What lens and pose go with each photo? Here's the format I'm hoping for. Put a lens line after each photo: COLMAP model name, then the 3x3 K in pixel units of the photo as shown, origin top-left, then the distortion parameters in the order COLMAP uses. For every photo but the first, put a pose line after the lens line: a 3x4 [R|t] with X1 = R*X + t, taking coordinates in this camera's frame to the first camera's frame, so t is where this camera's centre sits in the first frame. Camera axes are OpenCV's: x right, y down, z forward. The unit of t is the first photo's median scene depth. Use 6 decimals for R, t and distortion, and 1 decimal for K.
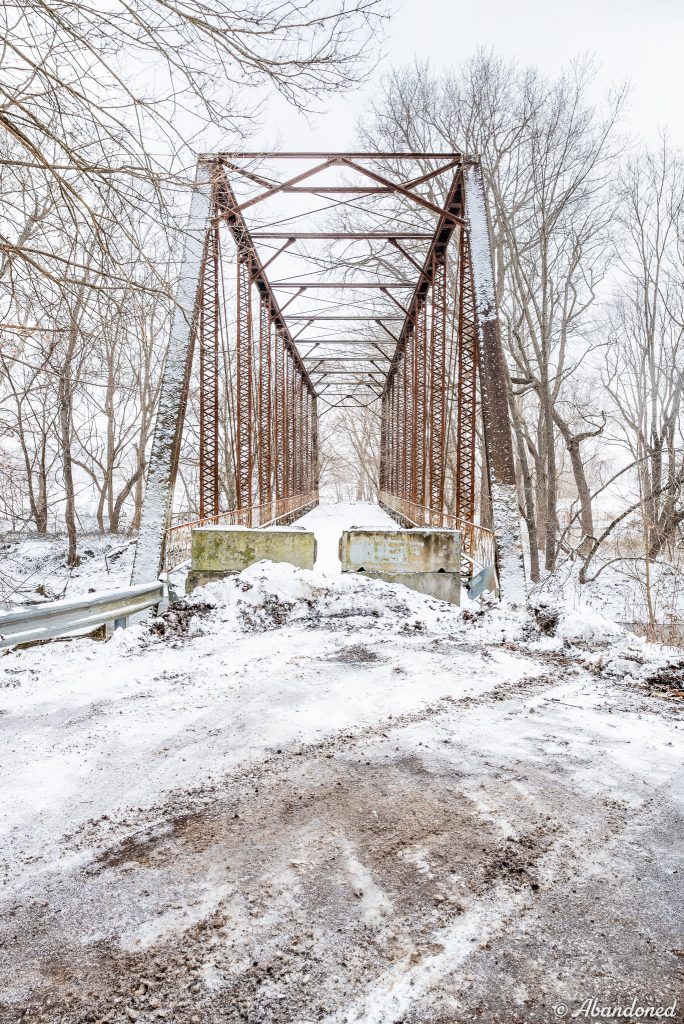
lens RADIAL K [[743.3, 0, 336.7], [0, 743.3, 521.1], [0, 0, 1]] dist [-0.000561, 0.000291]
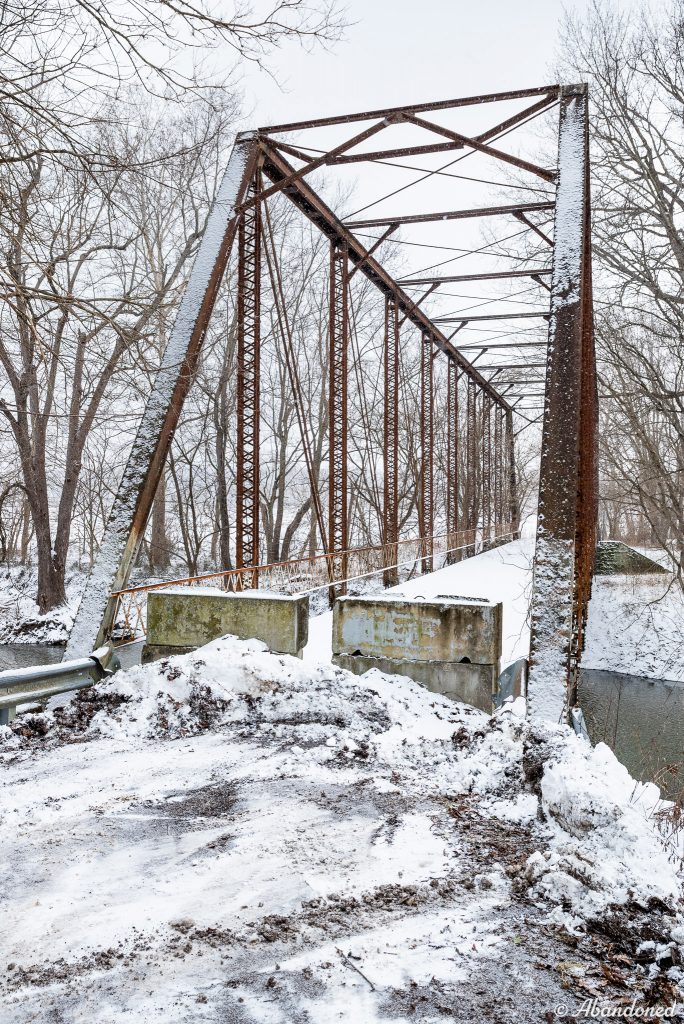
lens RADIAL K [[827.3, 0, 336.4], [0, 827.3, 518.7], [0, 0, 1]] dist [-0.002033, -0.007901]
pose [[0.955549, 0.002367, -0.294821, 0.258990], [-0.013556, 0.999263, -0.035914, -0.038228], [0.294519, 0.038314, 0.954877, 0.213885]]
